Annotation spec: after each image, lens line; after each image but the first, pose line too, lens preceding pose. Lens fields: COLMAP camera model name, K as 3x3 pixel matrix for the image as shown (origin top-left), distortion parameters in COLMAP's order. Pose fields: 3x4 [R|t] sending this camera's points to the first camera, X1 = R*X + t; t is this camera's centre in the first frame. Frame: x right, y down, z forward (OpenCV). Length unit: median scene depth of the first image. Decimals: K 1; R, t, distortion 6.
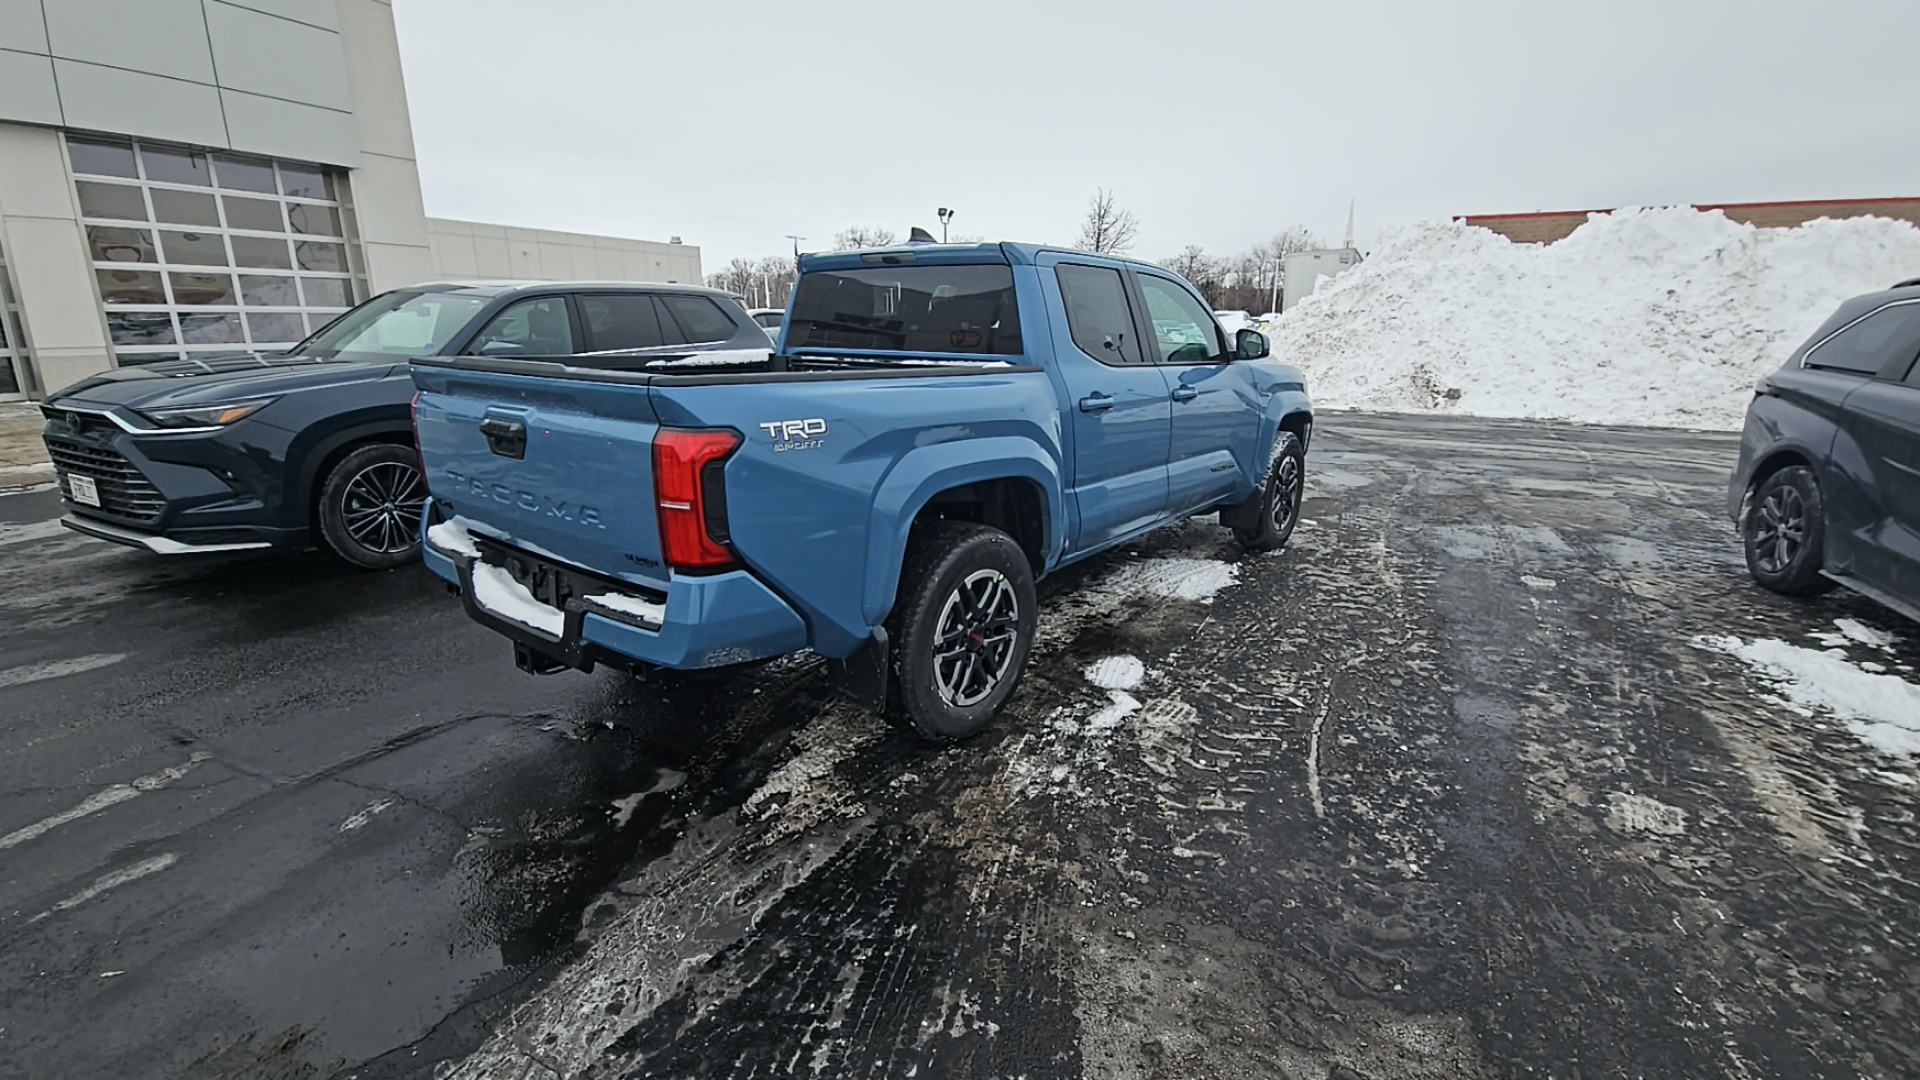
lens RADIAL K [[856.9, 0, 992.6], [0, 856.9, 530.7], [0, 0, 1]] dist [0.007178, -0.005309]
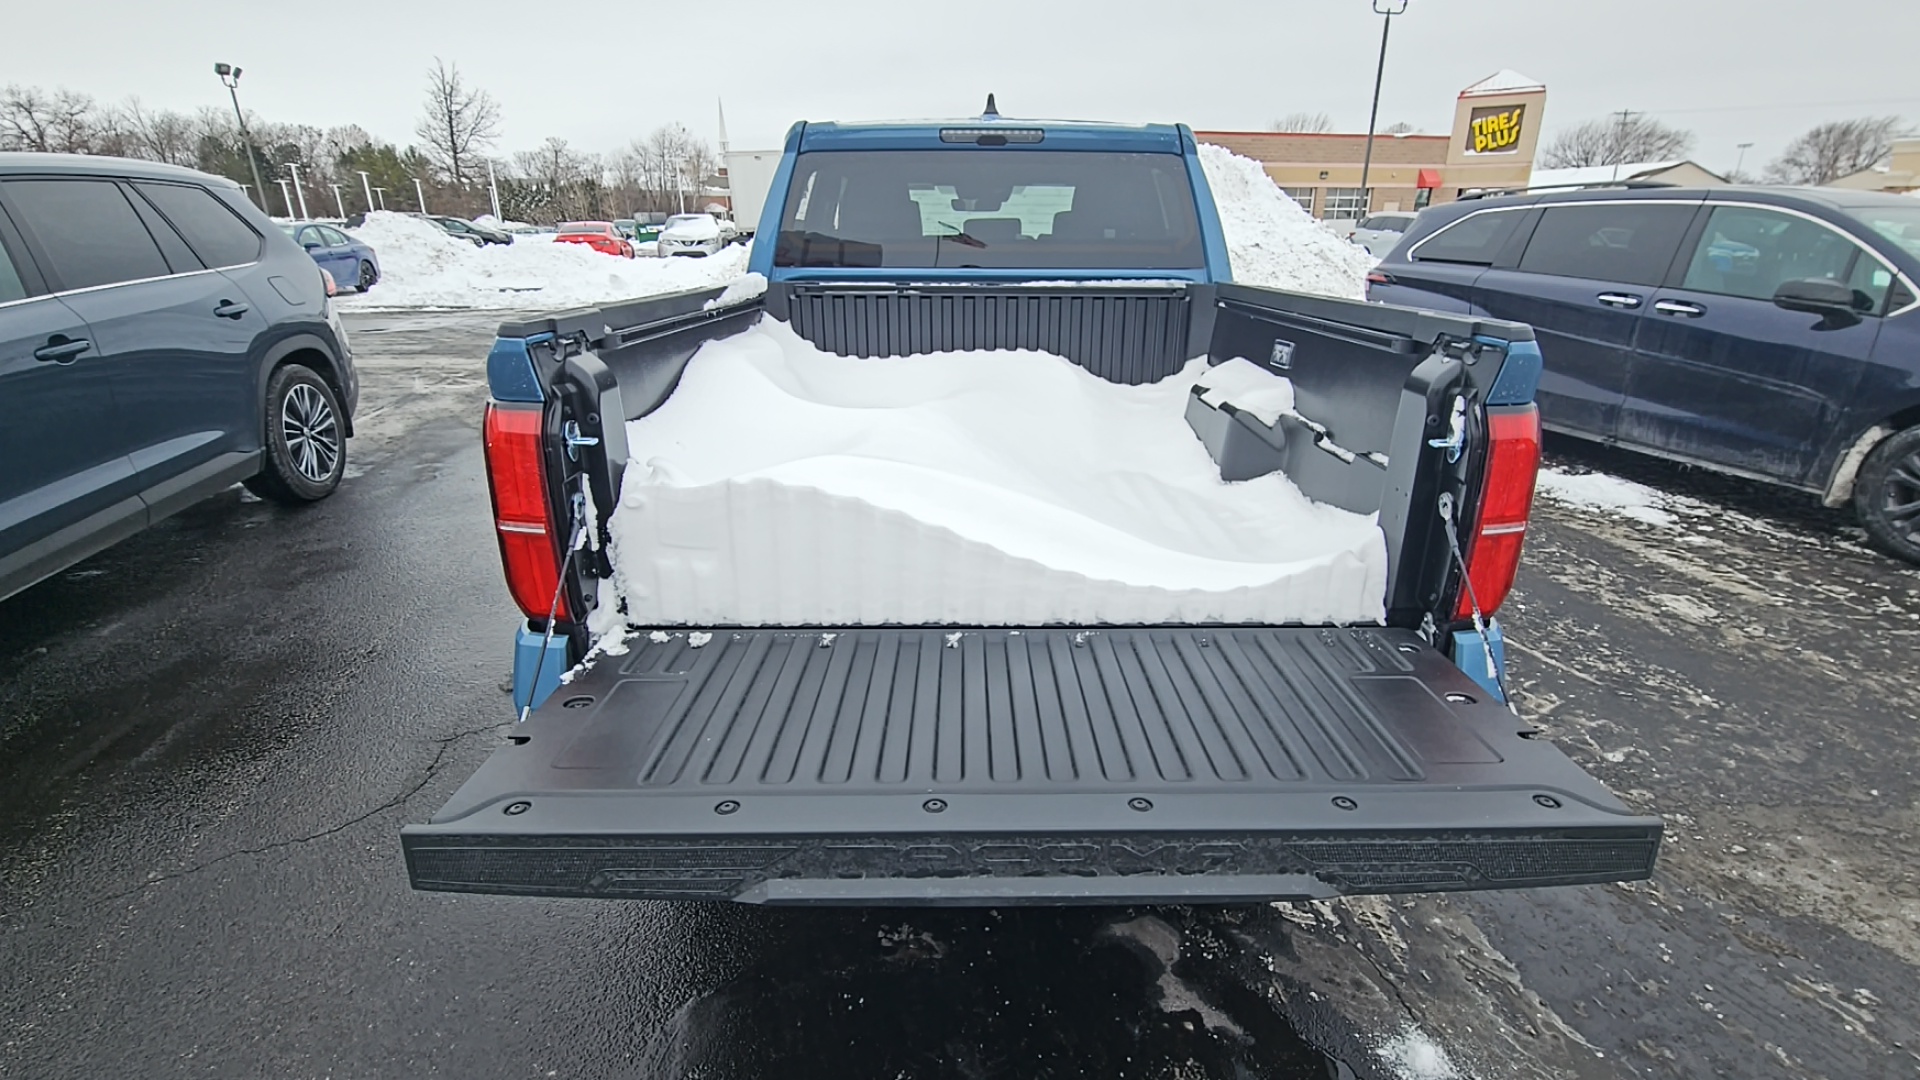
lens RADIAL K [[856.9, 0, 985.5], [0, 856.9, 532.7], [0, 0, 1]] dist [0.007178, -0.005309]
pose [[0.789651, -0.210336, 0.576377, -0.664733], [0.149110, 0.977028, 0.152260, -0.115560], [-0.595162, -0.034289, 0.802874, 0.457796]]
